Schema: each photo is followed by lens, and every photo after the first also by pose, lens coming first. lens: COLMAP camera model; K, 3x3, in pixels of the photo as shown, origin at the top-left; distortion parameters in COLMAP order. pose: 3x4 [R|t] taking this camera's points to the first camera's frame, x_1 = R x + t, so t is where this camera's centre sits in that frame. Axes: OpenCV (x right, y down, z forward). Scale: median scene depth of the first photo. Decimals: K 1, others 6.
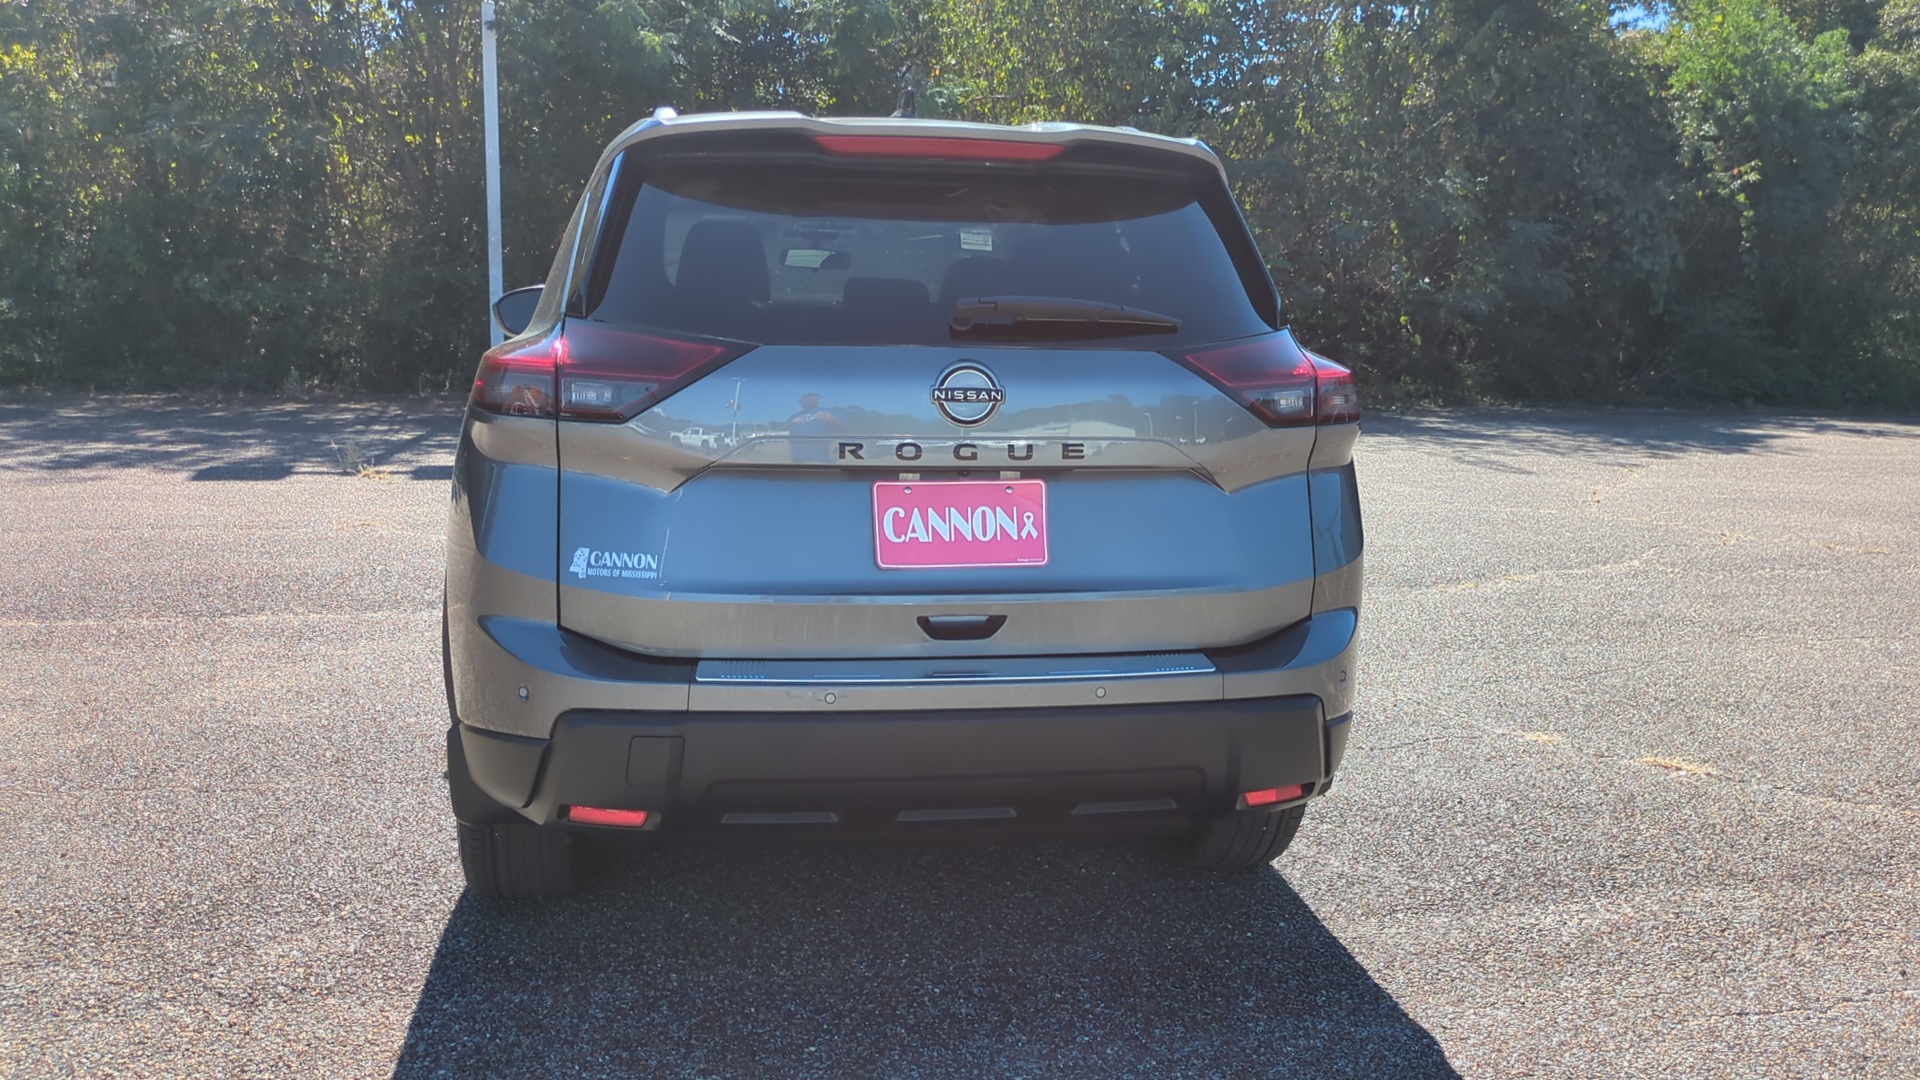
lens RADIAL K [[1664.3, 0, 962.5], [0, 1664.3, 506.9], [0, 0, 1]] dist [0.064817, -0.092303]
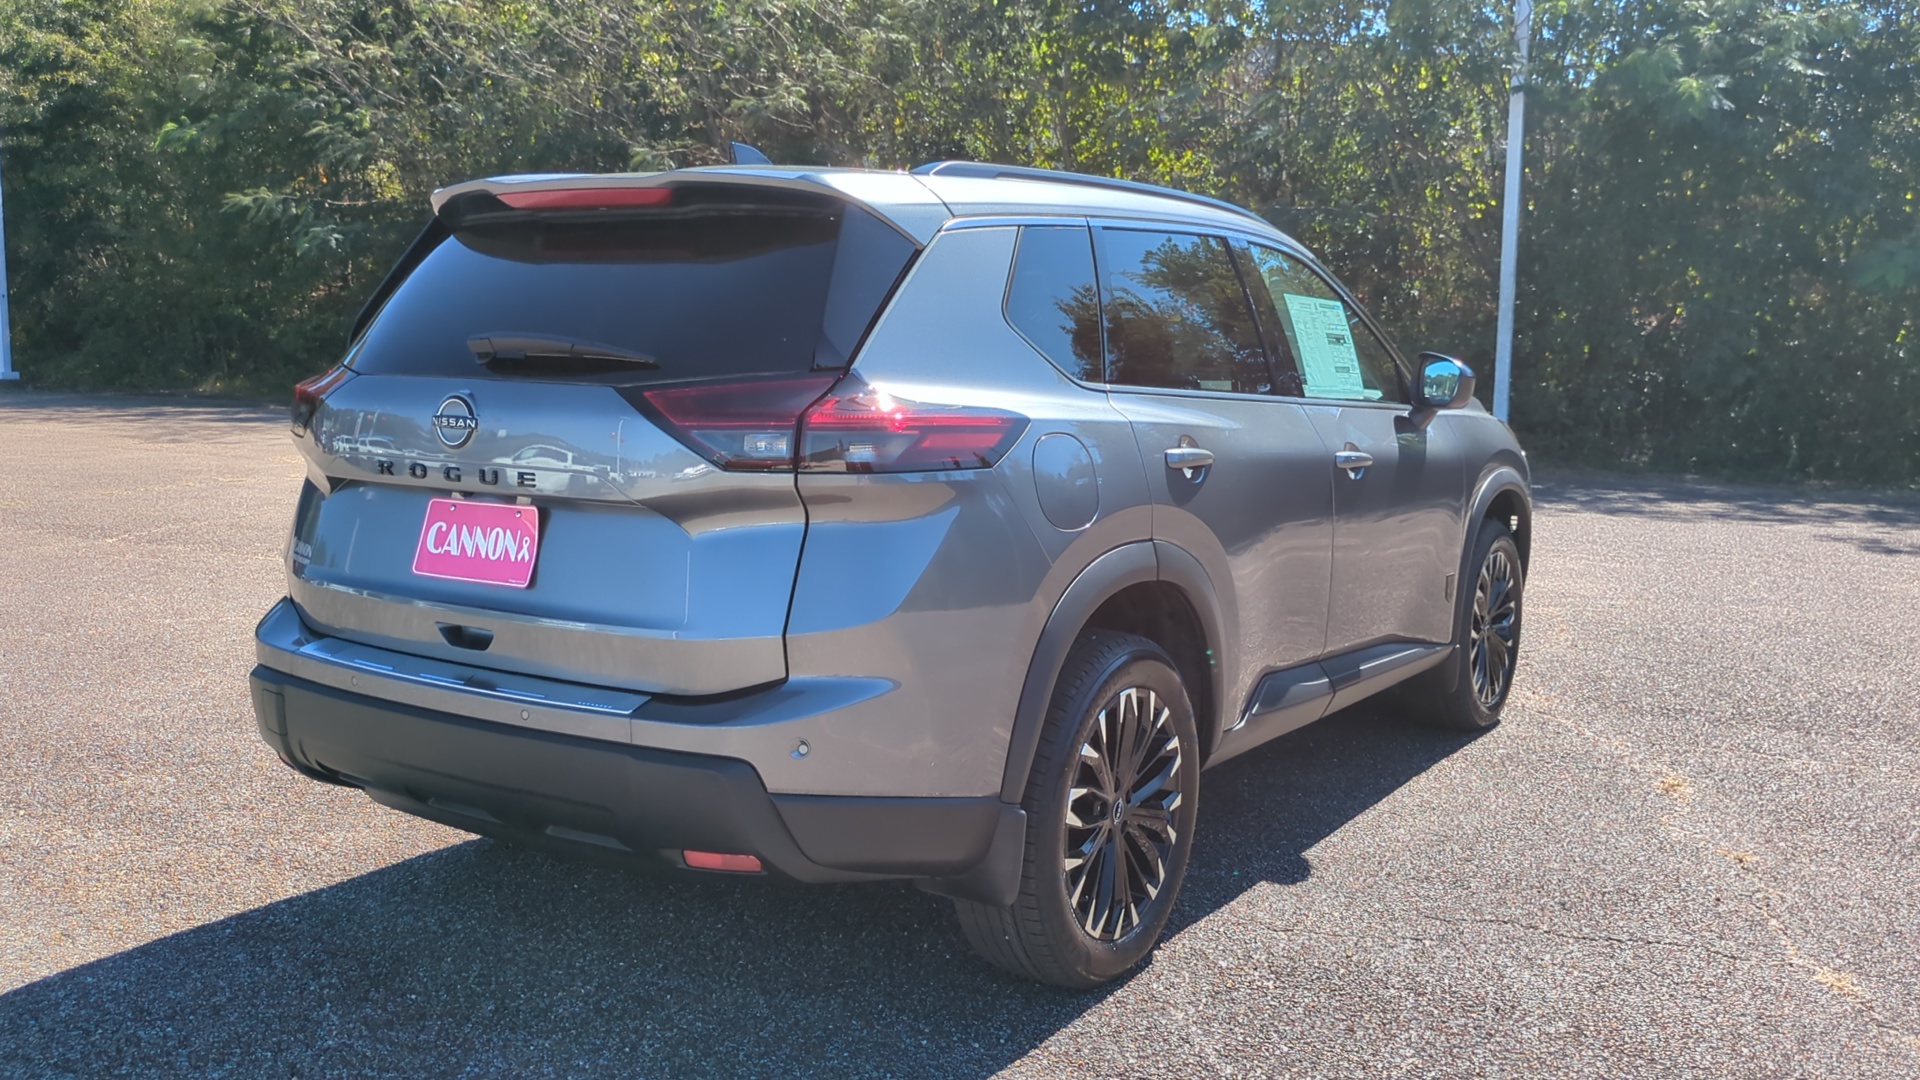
lens RADIAL K [[1664.3, 0, 962.5], [0, 1664.3, 506.9], [0, 0, 1]] dist [0.064817, -0.092303]
pose [[0.730404, 0.065838, -0.679835, 0.955776], [-0.094915, 0.995470, -0.005569, -0.035815], [0.676388, 0.068594, 0.733344, 0.405546]]
